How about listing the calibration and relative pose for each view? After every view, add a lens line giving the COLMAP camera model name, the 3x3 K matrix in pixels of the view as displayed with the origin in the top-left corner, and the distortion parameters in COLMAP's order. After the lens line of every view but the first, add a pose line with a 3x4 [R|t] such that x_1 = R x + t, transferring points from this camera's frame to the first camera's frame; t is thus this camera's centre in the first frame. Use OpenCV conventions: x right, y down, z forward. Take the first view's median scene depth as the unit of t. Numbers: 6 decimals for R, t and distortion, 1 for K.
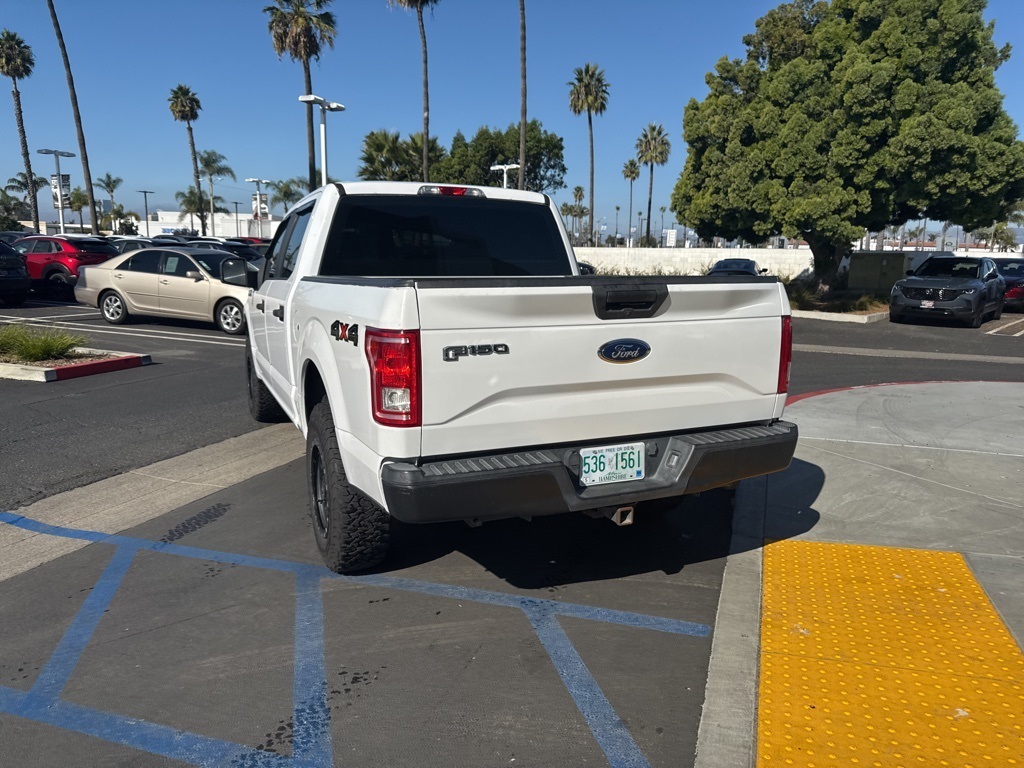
lens RADIAL K [[728.2, 0, 507.3], [0, 728.2, 384.0], [0, 0, 1]] dist [0.018918, -0.020434]
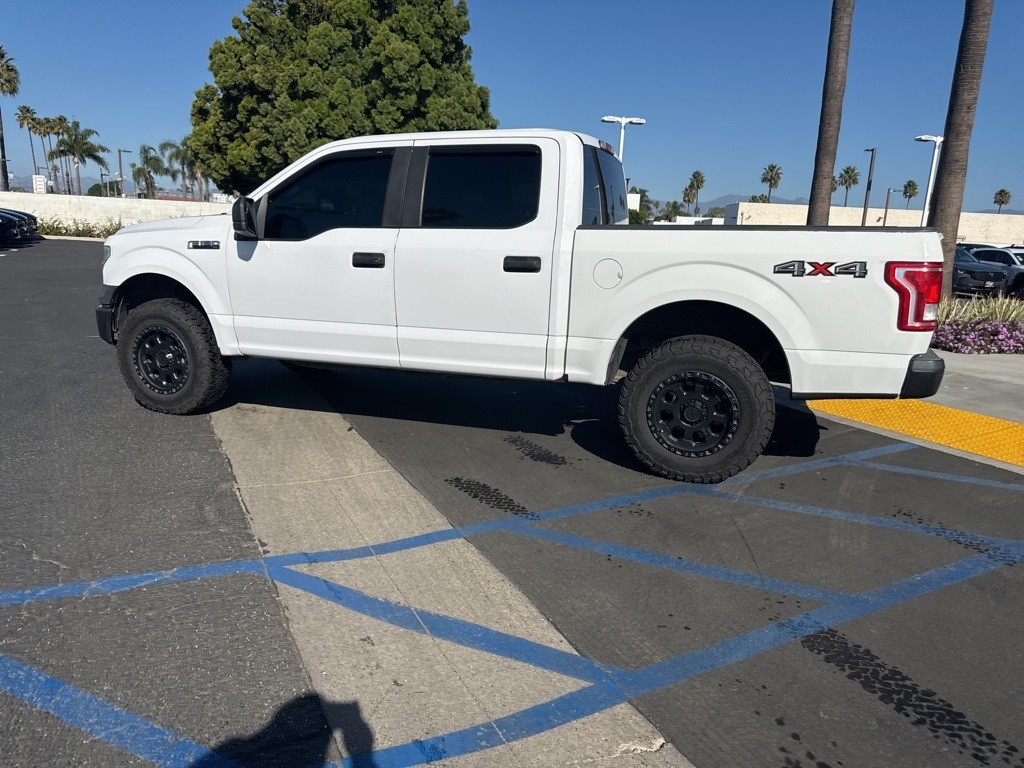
lens RADIAL K [[726.6, 0, 507.1], [0, 726.6, 386.1], [0, 0, 1]] dist [0.016251, -0.018105]
pose [[0.680770, -0.142515, 0.718500, -0.280231], [0.098918, 0.989792, 0.102602, -0.009927], [-0.725788, 0.001224, 0.687918, 0.097931]]
